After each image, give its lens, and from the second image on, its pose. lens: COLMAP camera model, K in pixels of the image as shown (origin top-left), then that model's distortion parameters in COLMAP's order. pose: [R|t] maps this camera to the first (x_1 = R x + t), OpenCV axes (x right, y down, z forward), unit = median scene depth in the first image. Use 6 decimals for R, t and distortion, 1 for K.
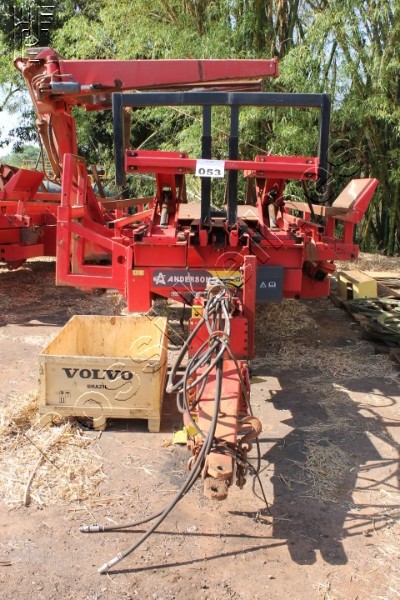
lens RADIAL K [[544.1, 0, 199.9], [0, 544.1, 297.7], [0, 0, 1]] dist [-0.069420, -0.006465]
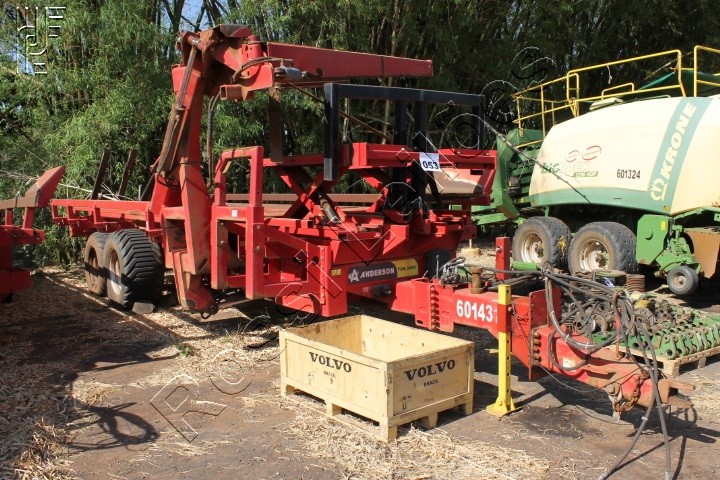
lens RADIAL K [[652.6, 0, 359.9], [0, 652.6, 240.5], [0, 0, 1]] dist [-0.007906, 0.004398]
pose [[0.754480, -0.088563, 0.650320, -1.039111], [0.143866, 0.989073, -0.032213, -0.074349], [-0.640361, 0.117863, 0.758977, 0.141245]]
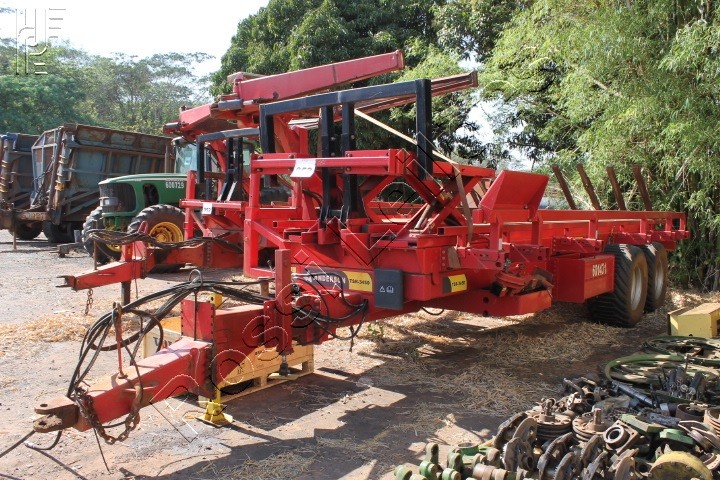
lens RADIAL K [[610.1, 0, 359.1], [0, 610.1, 241.0], [0, 0, 1]] dist [-0.008765, 0.002557]
pose [[0.779875, 0.025055, -0.625433, 0.908970], [-0.109765, 0.989189, -0.097243, 0.003394], [0.616235, 0.144488, 0.774195, 0.200645]]
